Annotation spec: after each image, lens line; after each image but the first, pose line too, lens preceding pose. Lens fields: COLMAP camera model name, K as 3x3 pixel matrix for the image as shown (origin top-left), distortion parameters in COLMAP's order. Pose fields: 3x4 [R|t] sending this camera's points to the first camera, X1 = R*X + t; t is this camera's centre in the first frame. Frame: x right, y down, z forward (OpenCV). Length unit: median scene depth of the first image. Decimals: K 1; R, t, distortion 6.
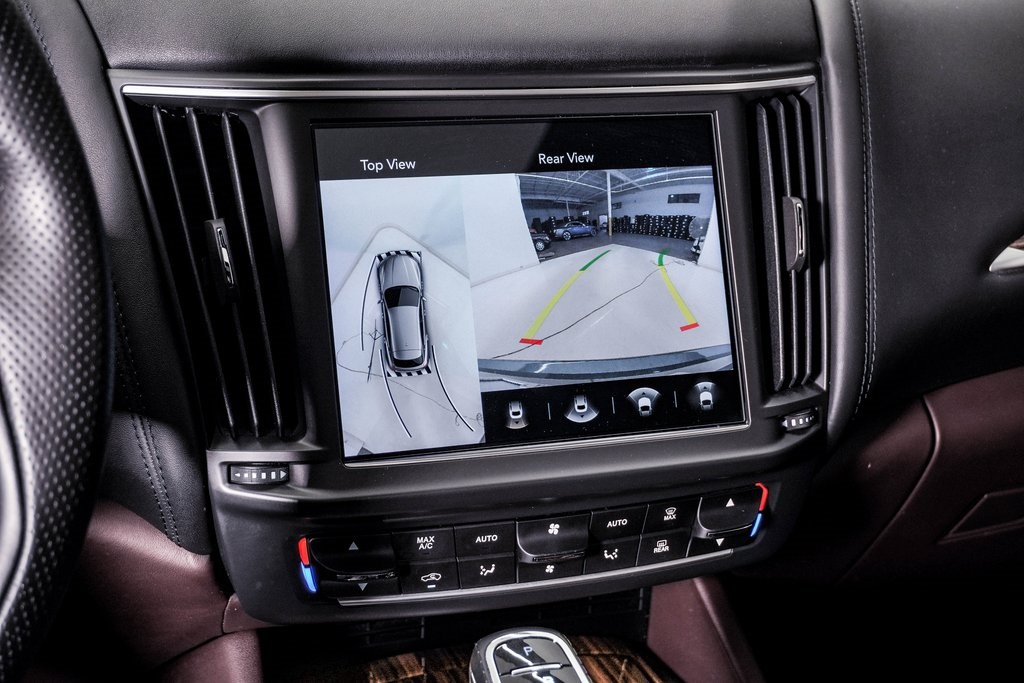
lens RADIAL K [[1537.9, 0, 500.7], [0, 1537.9, 345.0], [0, 0, 1]] dist [0.010195, 0.000000]
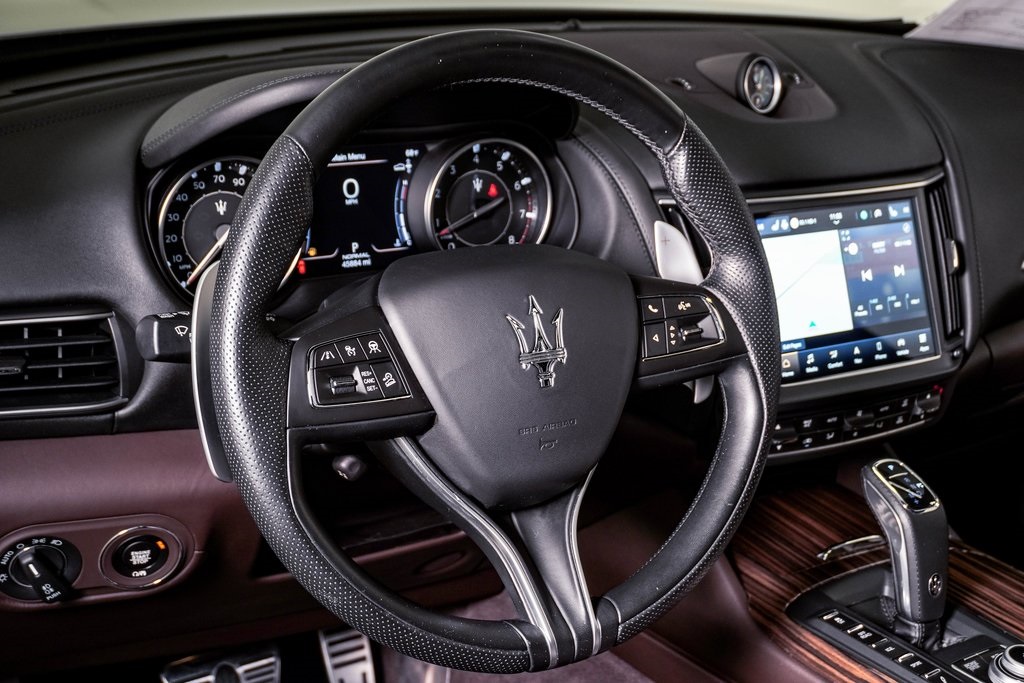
lens RADIAL K [[1367.2, 0, 496.4], [0, 1367.2, 341.9], [0, 0, 1]] dist [-0.014395, 0.000000]
pose [[0.981783, -0.051833, 0.182800, -0.743989], [0.046262, 0.998330, 0.034612, -0.054880], [-0.184289, -0.025525, 0.982541, -0.640922]]
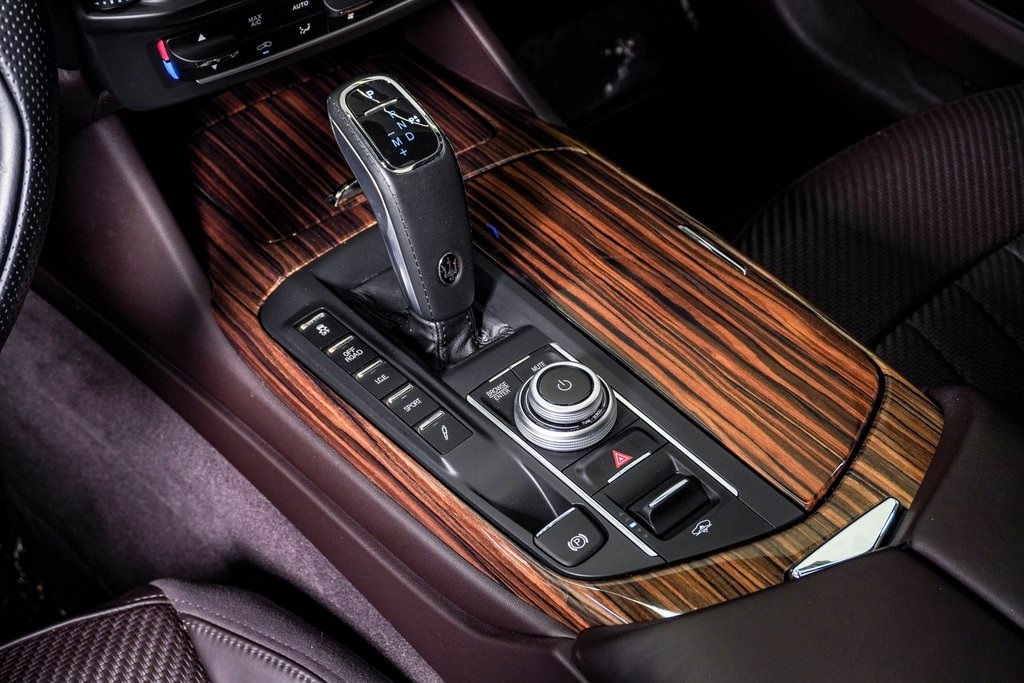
lens RADIAL K [[1425.8, 0, 511.9], [0, 1425.8, 348.8], [0, 0, 1]] dist [-0.004915, 0.000000]
pose [[0.944849, -0.263968, 0.193858, -0.142986], [0.146106, 0.869493, 0.471841, -0.149920], [-0.293109, -0.417495, 0.860108, -0.154396]]
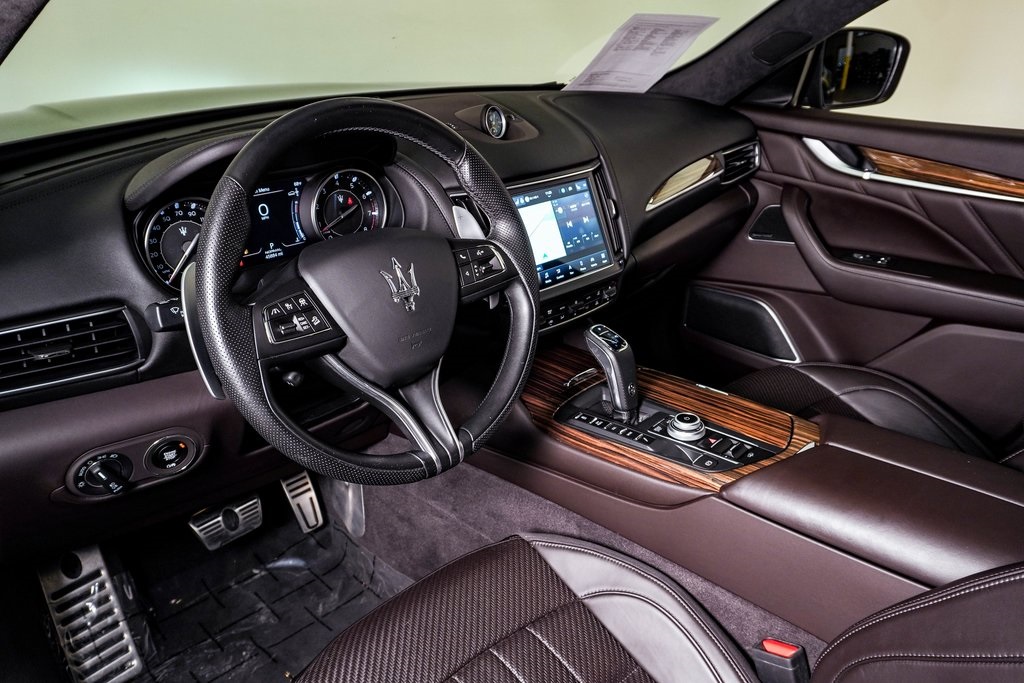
lens RADIAL K [[761.2, 0, 505.3], [0, 761.2, 342.9], [0, 0, 1]] dist [-0.042720, 0.024047]
pose [[0.901850, -0.214896, 0.374814, -0.788809], [0.177995, 0.975287, 0.130893, -0.046764], [-0.393679, -0.051331, 0.917814, -0.543236]]
